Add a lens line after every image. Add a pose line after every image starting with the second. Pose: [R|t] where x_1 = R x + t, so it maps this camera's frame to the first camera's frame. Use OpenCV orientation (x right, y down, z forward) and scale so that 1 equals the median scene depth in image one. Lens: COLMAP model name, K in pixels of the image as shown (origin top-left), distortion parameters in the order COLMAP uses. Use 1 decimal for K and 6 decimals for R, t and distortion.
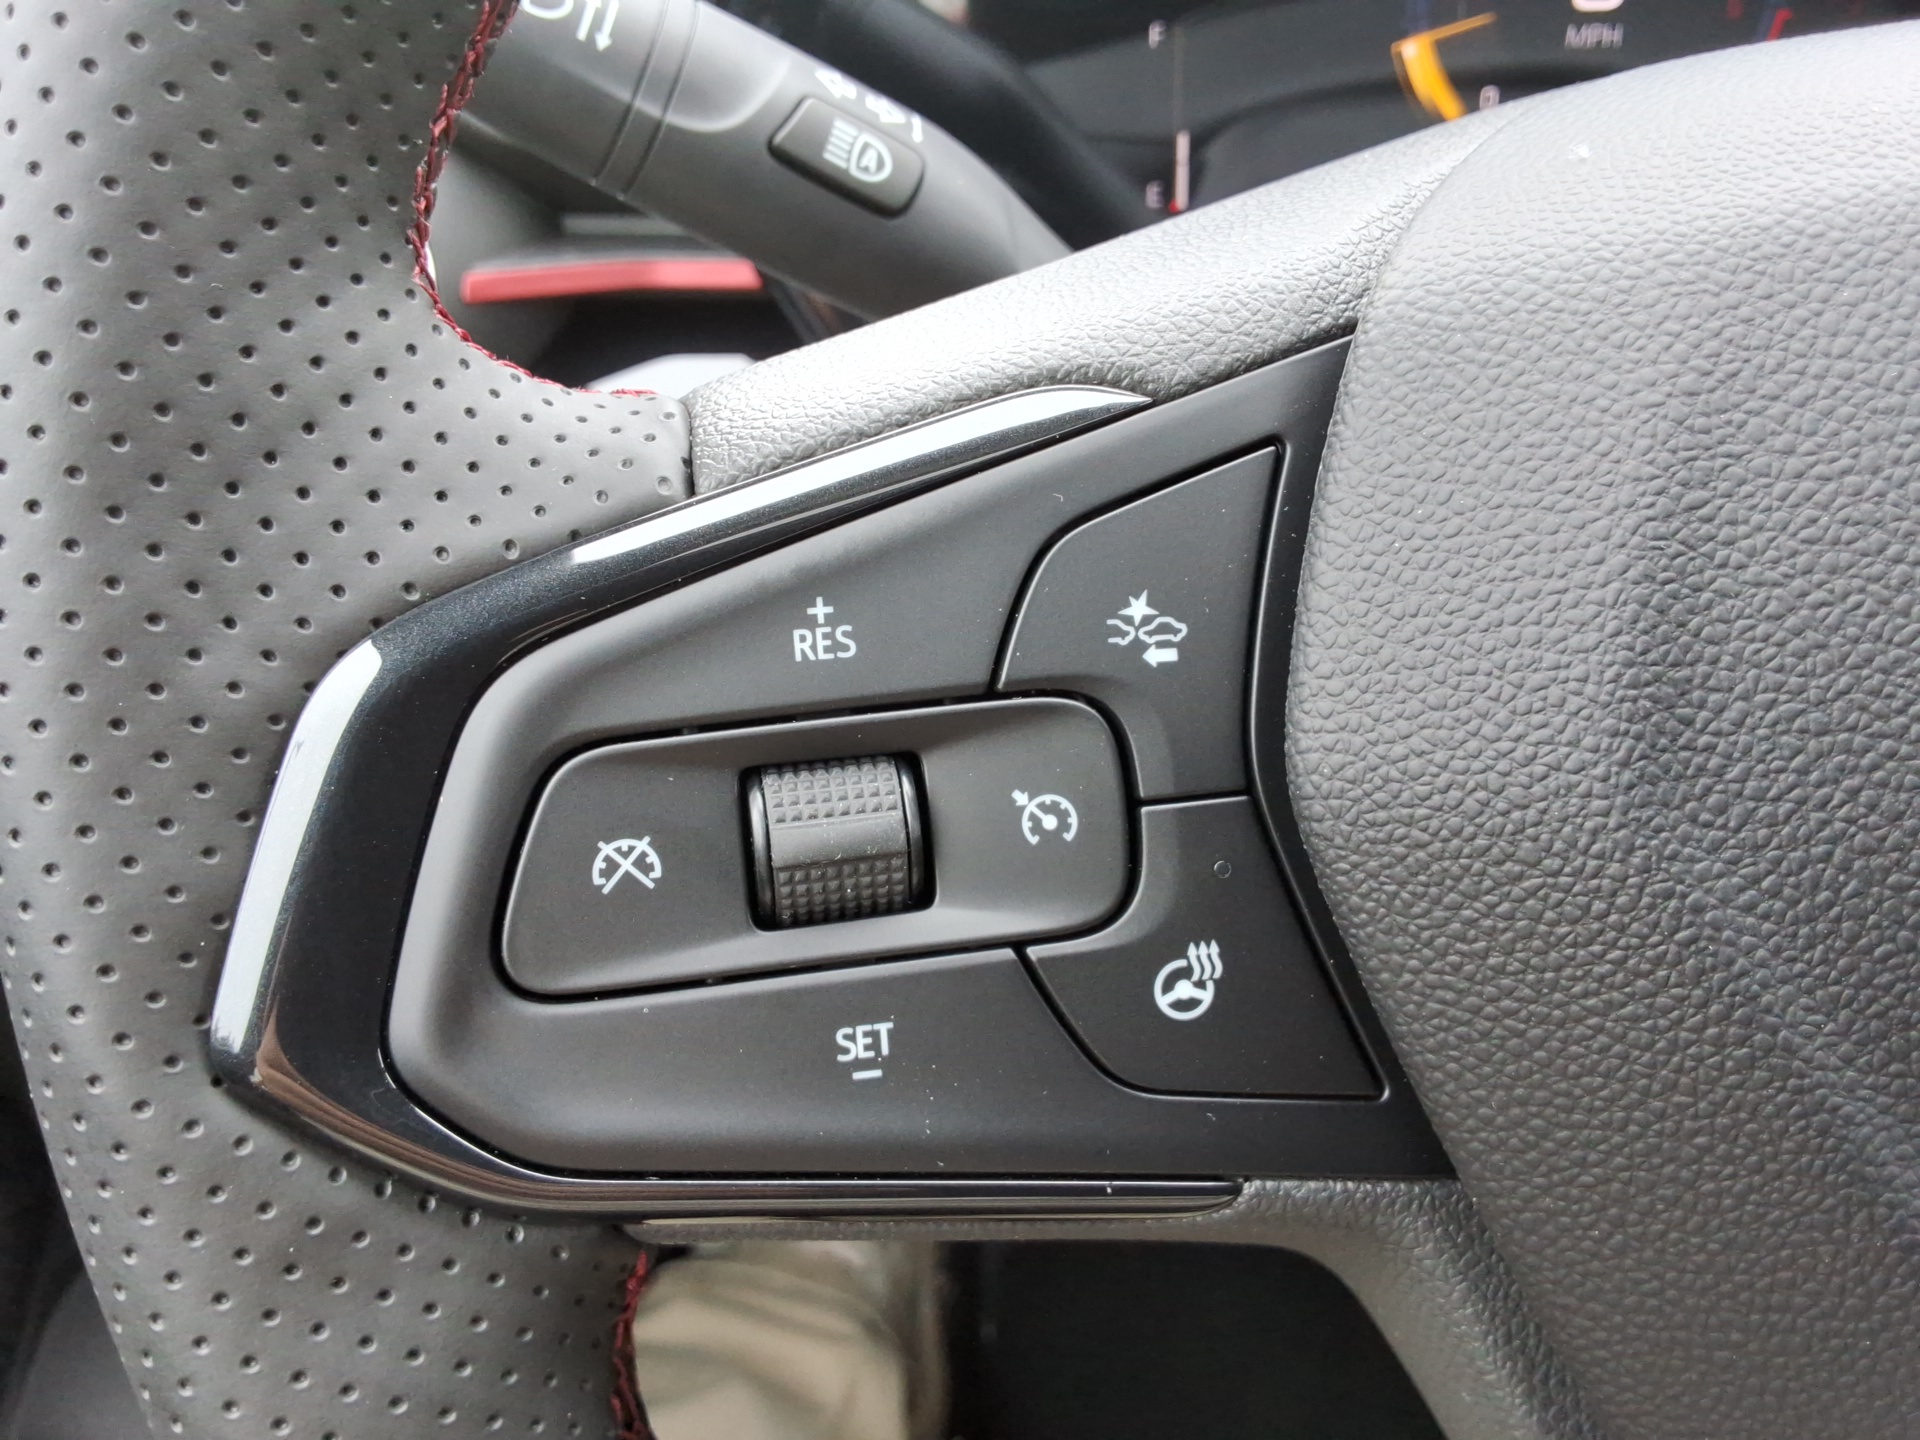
lens RADIAL K [[1542.2, 0, 962.4], [0, 1542.2, 718.9], [0, 0, 1]] dist [0.088216, -0.133424]
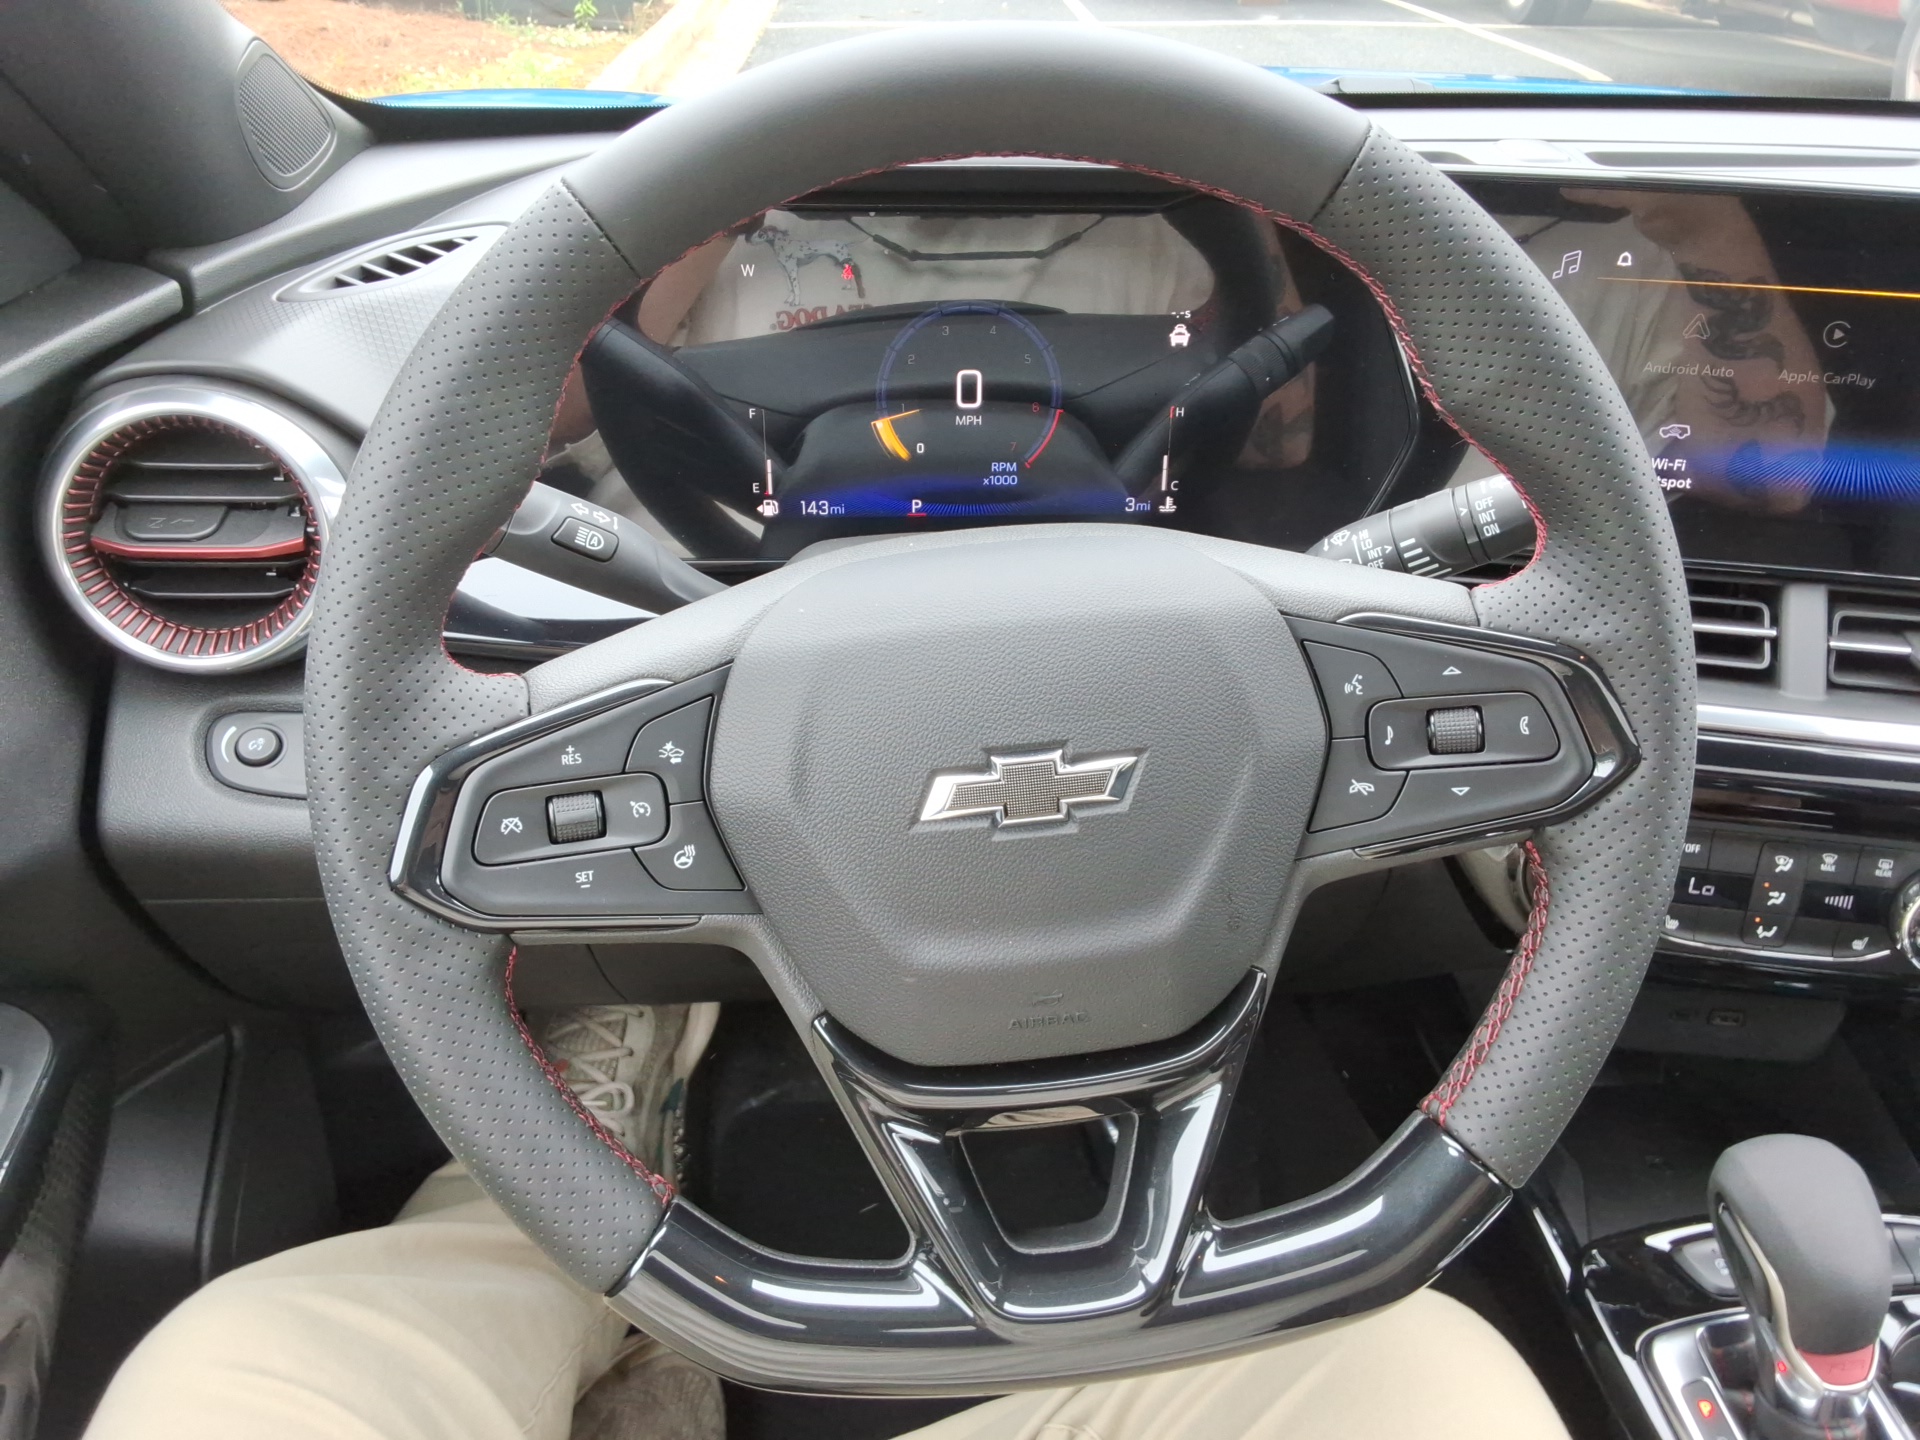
lens RADIAL K [[1542.2, 0, 960.7], [0, 1542.2, 709.5], [0, 0, 1]] dist [0.088216, -0.133424]
pose [[0.990967, -0.011831, 0.133585, 0.295306], [0.011882, 0.999929, 0.000417, -0.145983], [-0.133580, 0.001174, 0.991037, -2.419590]]
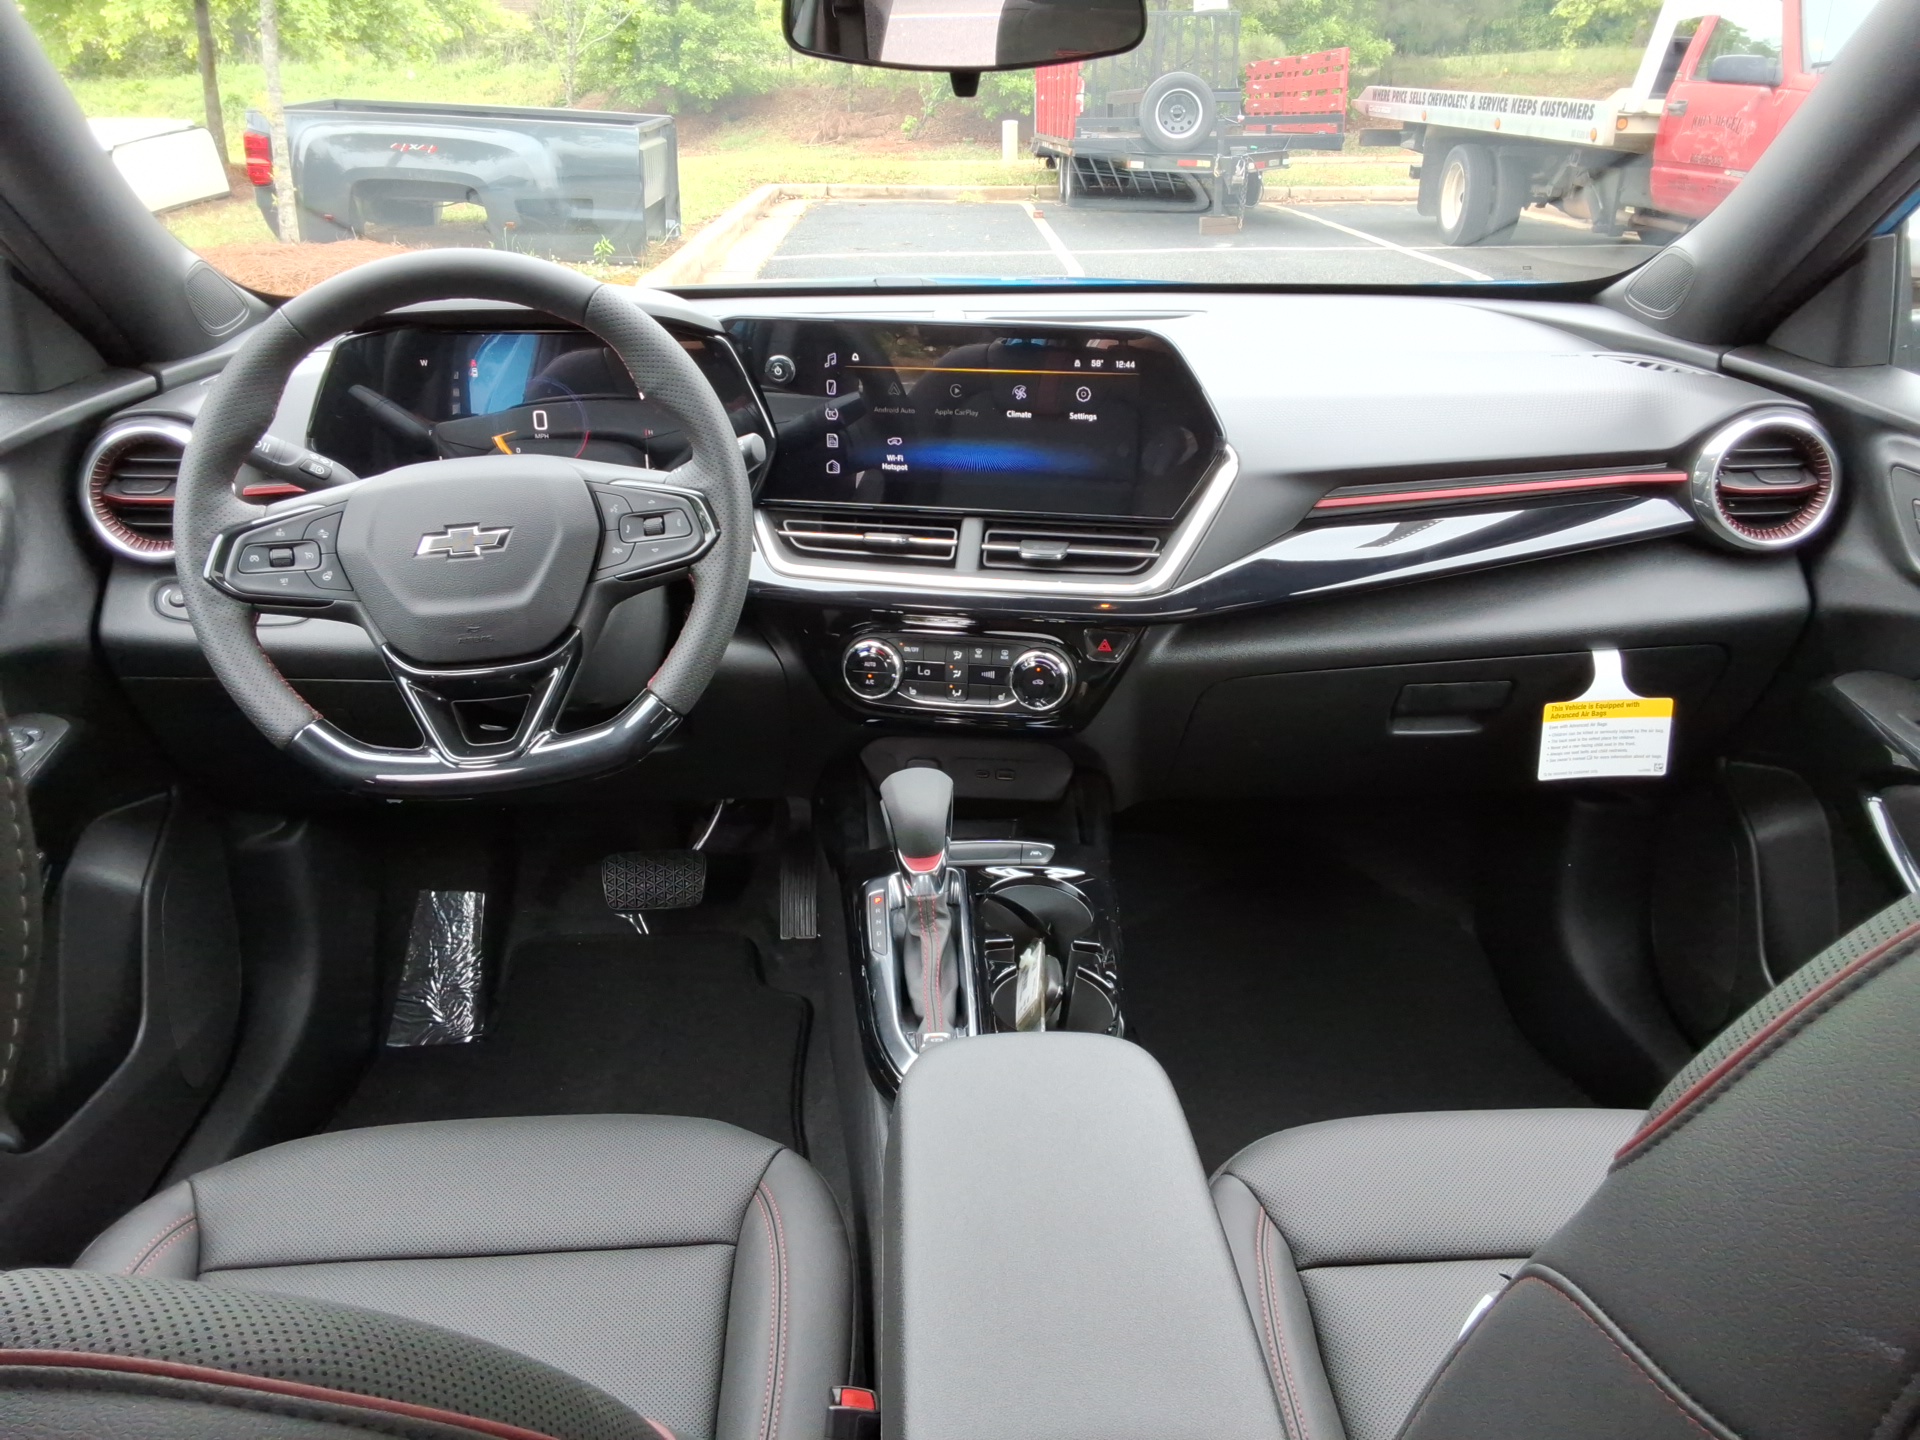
lens RADIAL K [[1542.2, 0, 991.8], [0, 1542.2, 713.7], [0, 0, 1]] dist [0.088216, -0.133424]
pose [[0.992690, -0.007430, 0.120464, 2.644444], [0.022721, 0.991762, -0.126062, 2.021036], [-0.118535, 0.127878, 0.984681, -7.481983]]
